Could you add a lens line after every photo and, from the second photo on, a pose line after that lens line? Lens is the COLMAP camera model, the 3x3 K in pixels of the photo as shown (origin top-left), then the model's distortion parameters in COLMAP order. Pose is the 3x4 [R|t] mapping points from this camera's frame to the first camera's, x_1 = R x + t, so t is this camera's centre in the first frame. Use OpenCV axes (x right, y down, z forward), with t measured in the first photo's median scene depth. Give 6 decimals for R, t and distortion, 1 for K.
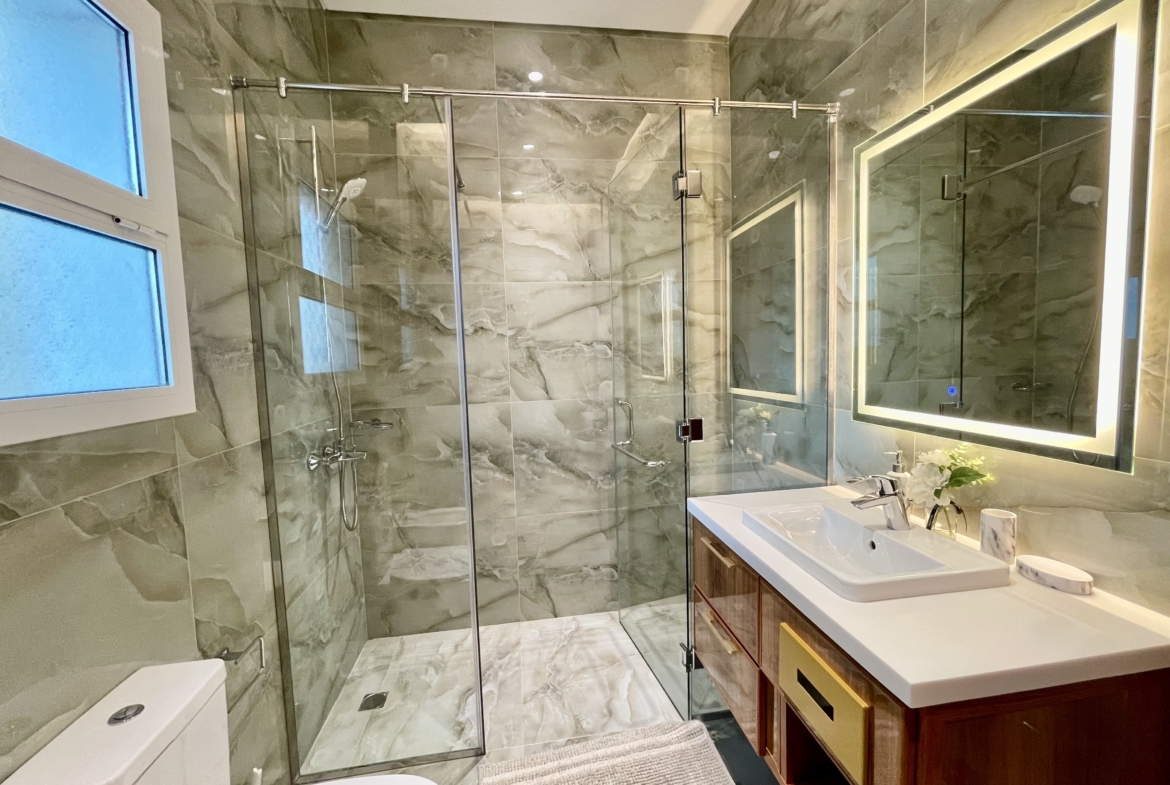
lens RADIAL K [[476.6, 0, 583.2], [0, 476.6, 392.2], [0, 0, 1]] dist [-0.000958, -0.000048]
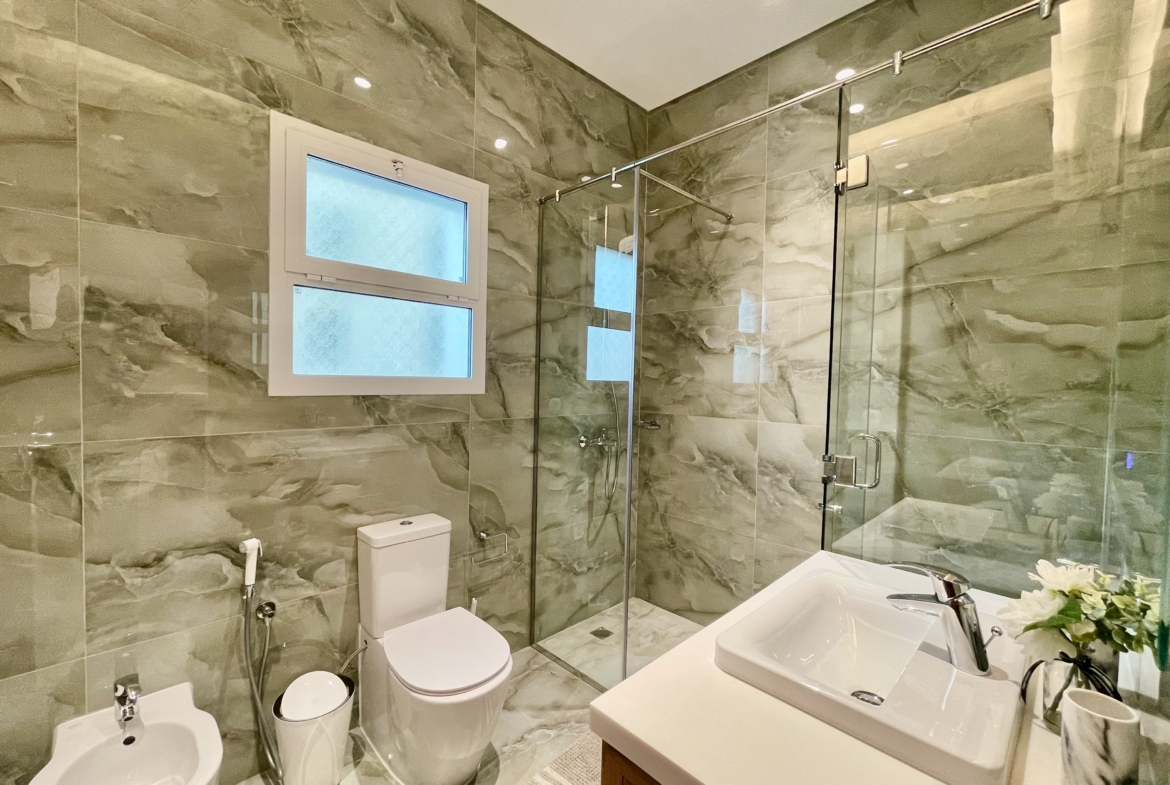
lens RADIAL K [[476.6, 0, 580.7], [0, 476.6, 391.3], [0, 0, 1]] dist [-0.000958, -0.000048]
pose [[0.581813, 0.066201, -0.810624, 0.462428], [-0.104074, 0.994548, 0.006524, -0.009503], [0.806636, 0.080569, 0.585531, 0.117159]]
